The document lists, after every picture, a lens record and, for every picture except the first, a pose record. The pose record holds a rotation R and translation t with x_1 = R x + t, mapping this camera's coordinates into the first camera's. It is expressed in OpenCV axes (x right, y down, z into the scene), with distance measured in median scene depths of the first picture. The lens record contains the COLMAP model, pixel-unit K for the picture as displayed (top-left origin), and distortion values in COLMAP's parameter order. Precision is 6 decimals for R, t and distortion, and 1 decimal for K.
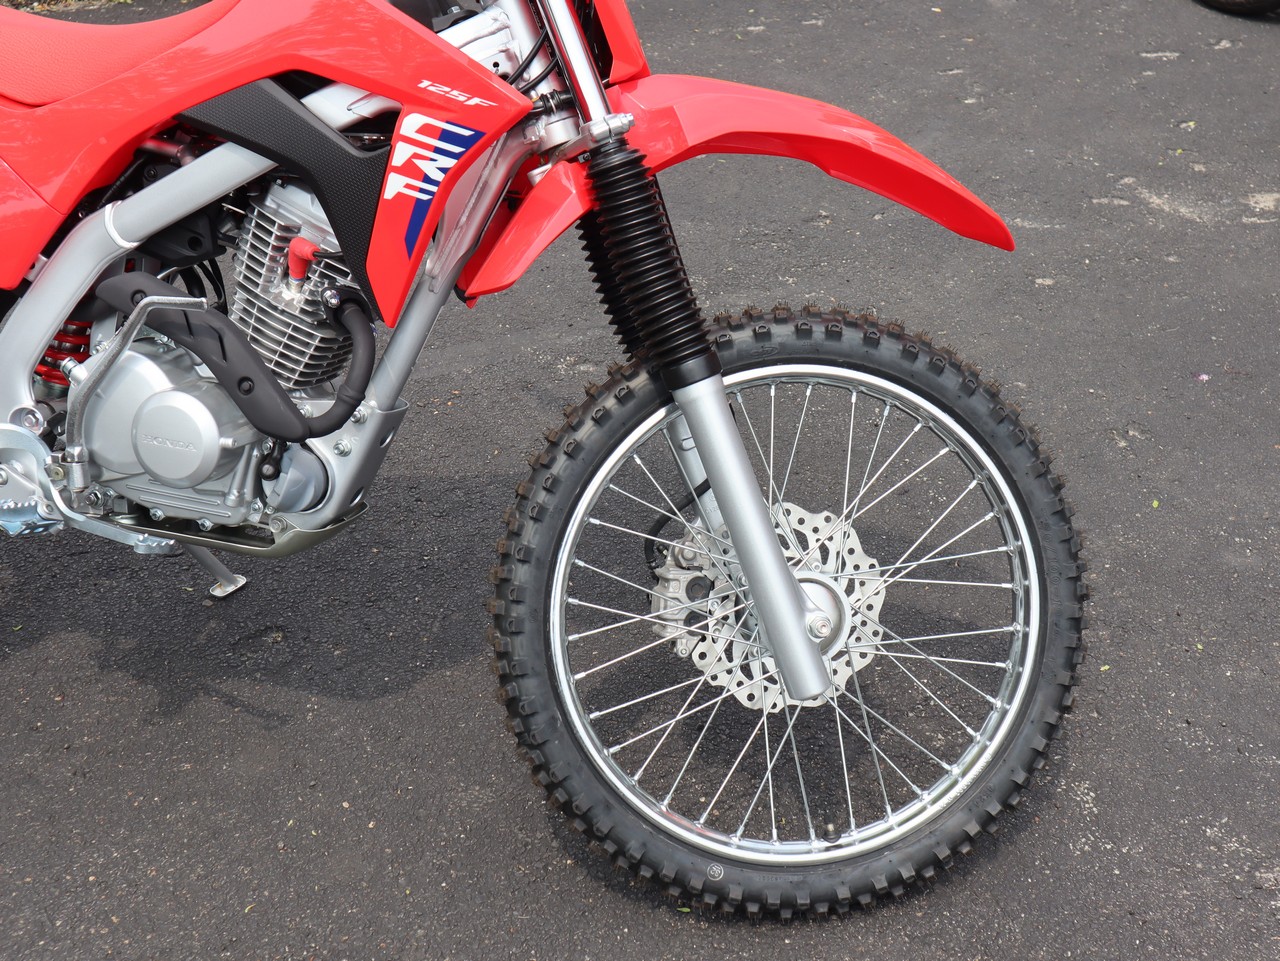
lens RADIAL K [[1579.1, 0, 640.0], [0, 1579.1, 480.5], [0, 0, 1]] dist [0.005468, 0.064836]
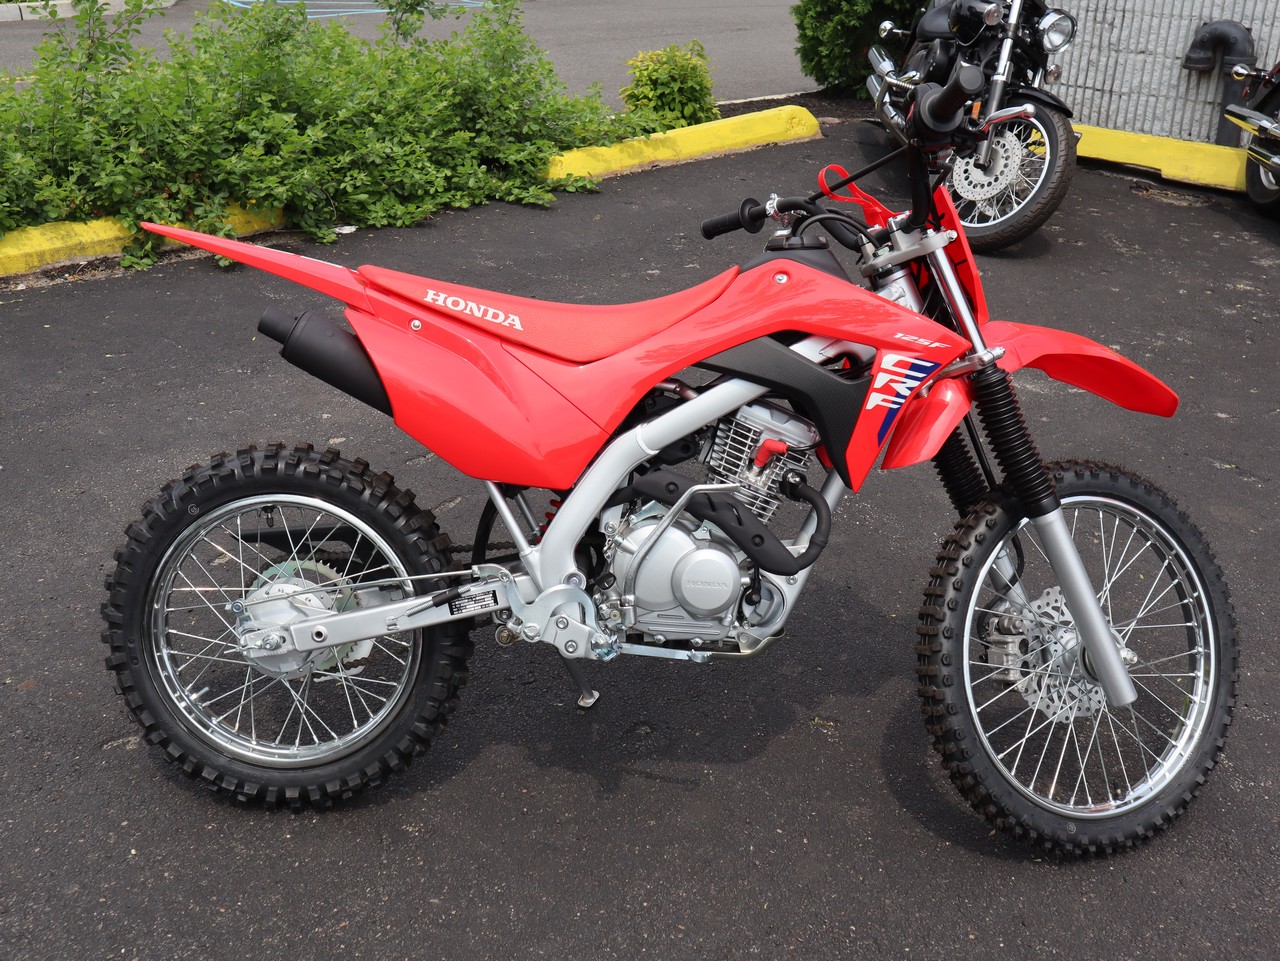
lens RADIAL K [[1318.1, 0, 648.9], [0, 1318.1, 502.5], [0, 0, 1]] dist [-0.015637, 0.022357]
pose [[0.964460, -0.082440, 0.251040, -0.637031], [0.104976, 0.991433, -0.077722, -0.009598], [-0.242482, 0.101312, 0.964852, -0.164116]]
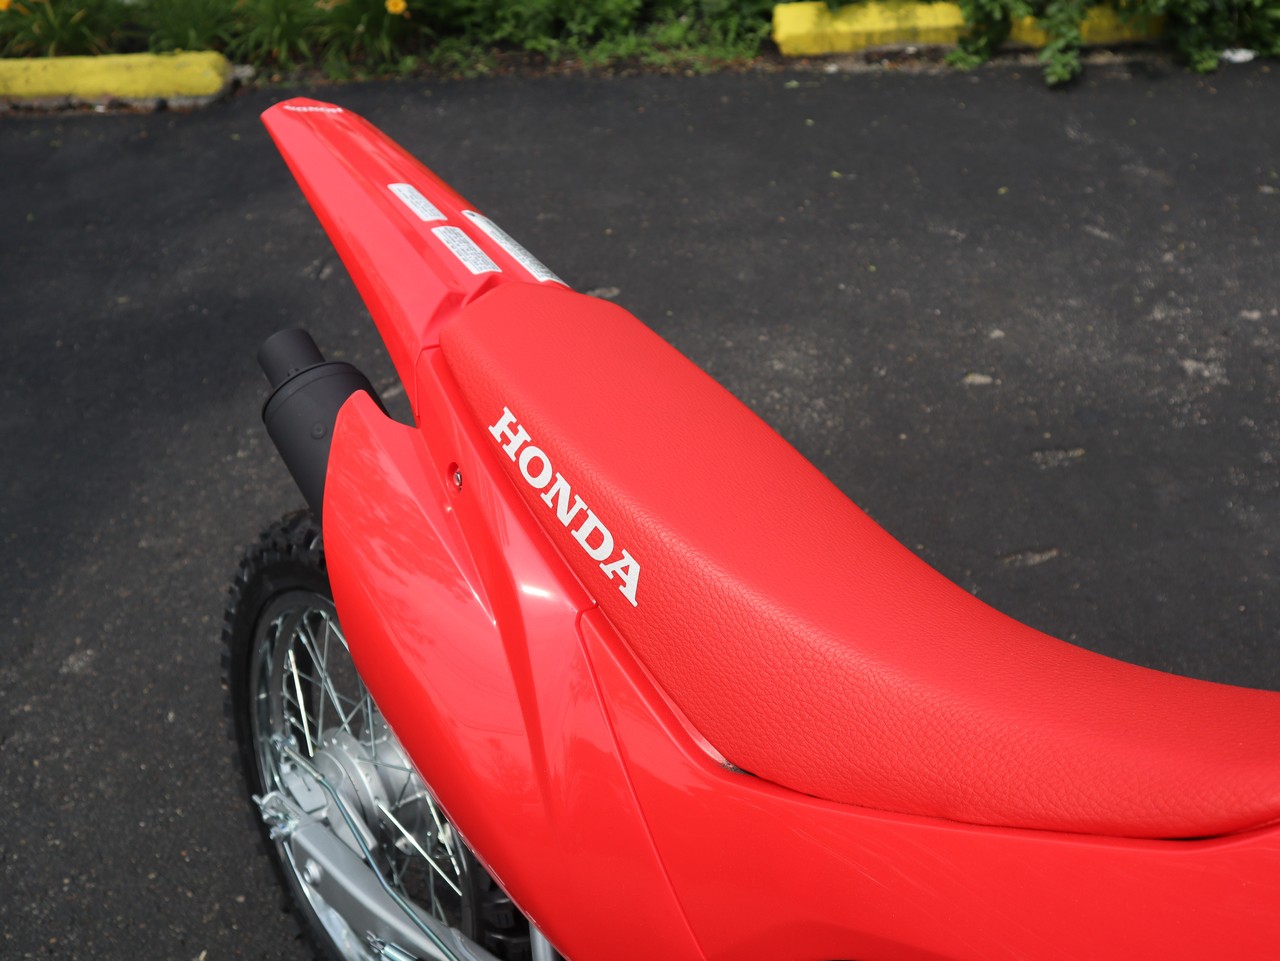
lens RADIAL K [[1088.8, 0, 632.8], [0, 1088.8, 475.4], [0, 0, 1]] dist [-0.107695, 0.099721]
pose [[0.832769, 0.302257, -0.463828, -0.279108], [-0.230954, 0.951095, 0.205129, -0.386434], [0.503147, -0.063702, 0.861850, 0.696515]]
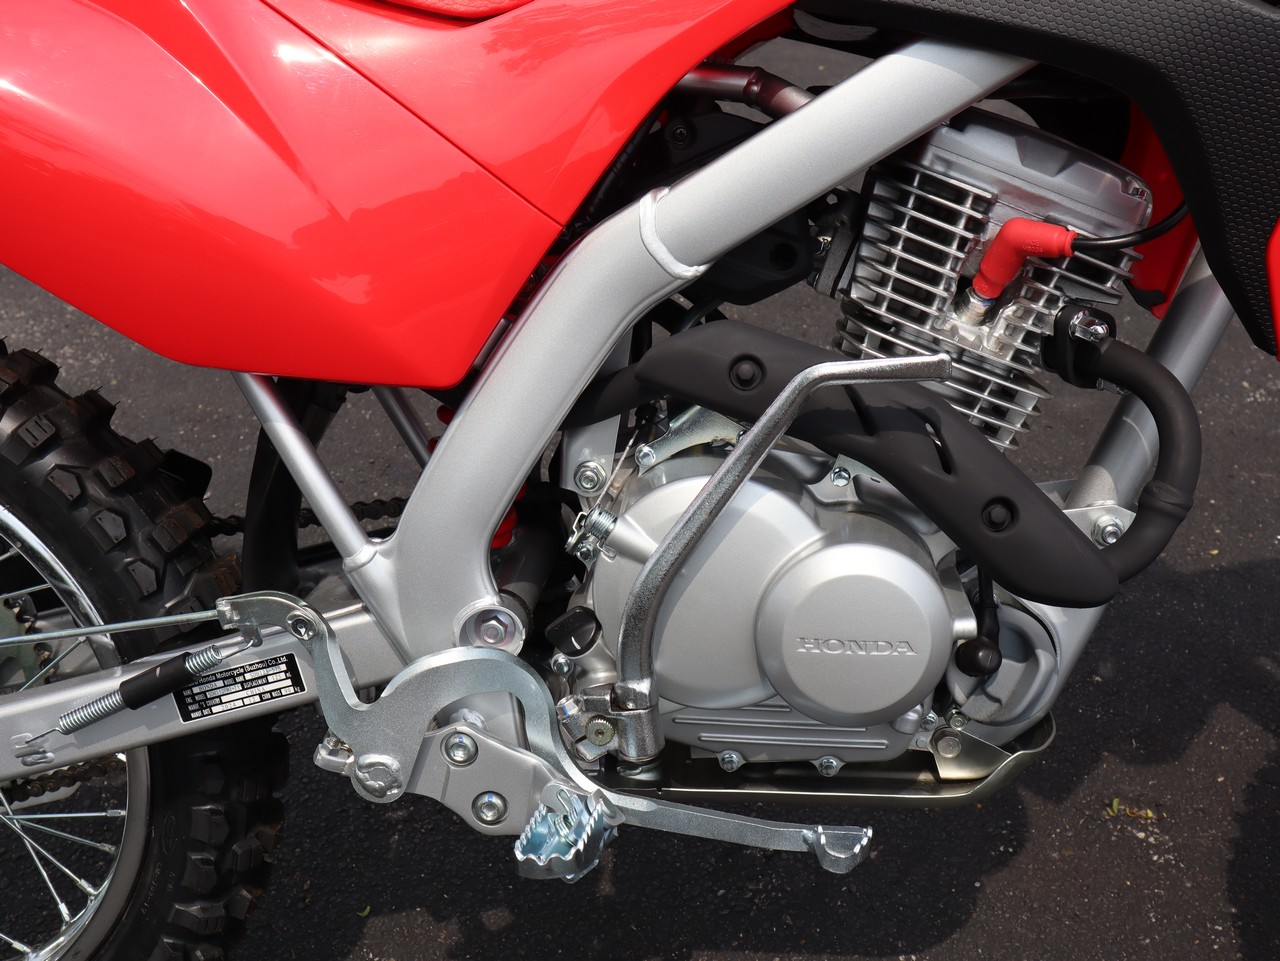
lens RADIAL K [[1407.1, 0, 640.0], [0, 1407.1, 480.5], [0, 0, 1]] dist [-0.063928, 0.180201]
pose [[0.975672, -0.142255, 0.166816, -0.425898], [0.140995, 0.989819, 0.019434, -0.093200], [-0.167882, 0.004559, 0.985796, 0.556729]]
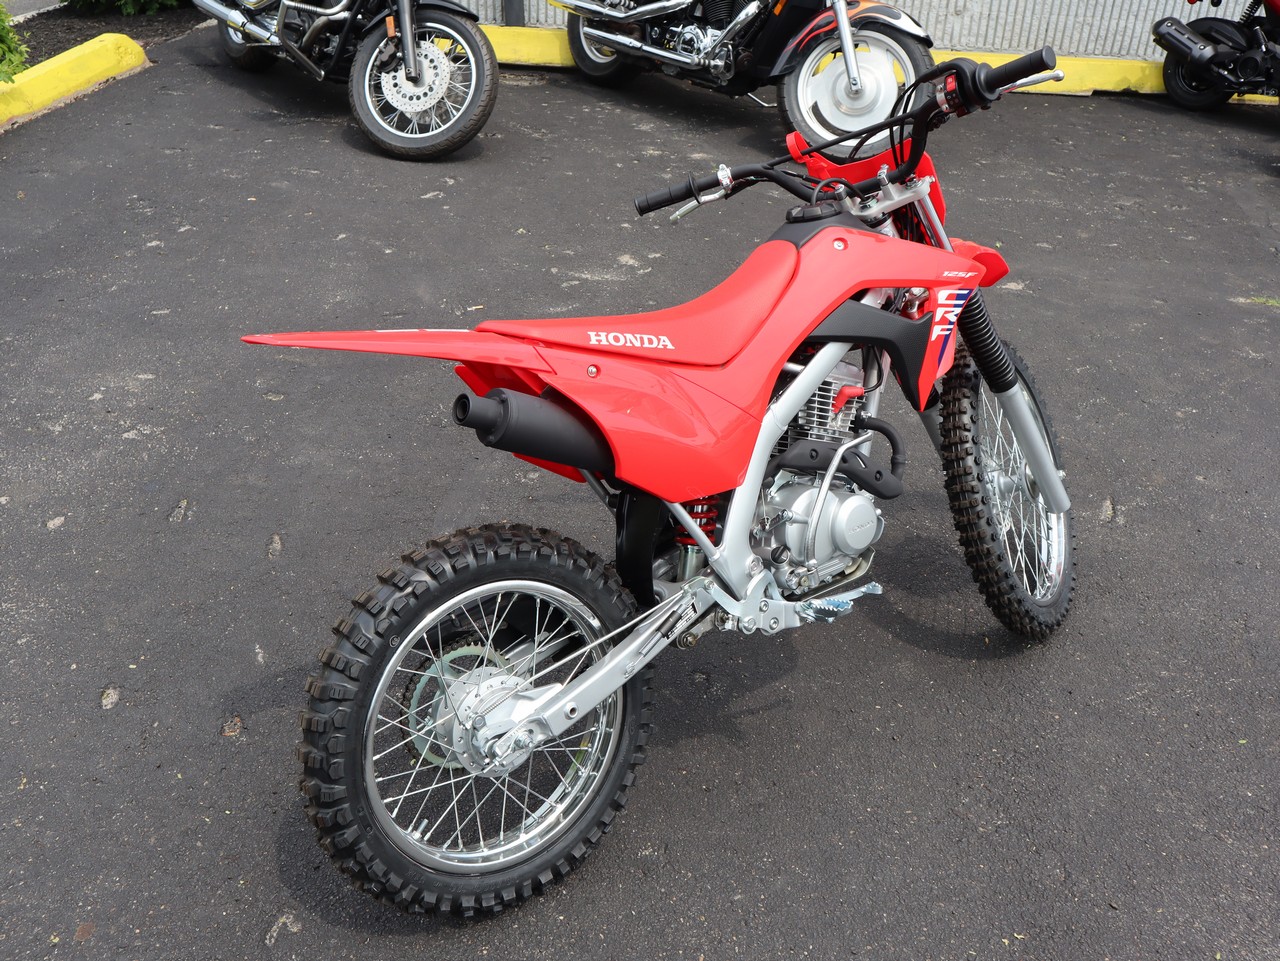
lens RADIAL K [[1263.8, 0, 640.0], [0, 1263.8, 480.5], [0, 0, 1]] dist [-0.074644, 0.115238]
pose [[0.586914, -0.373940, 0.718123, -1.328426], [0.380494, 0.910298, 0.163036, -0.361160], [-0.714672, 0.177554, 0.676549, 0.267804]]
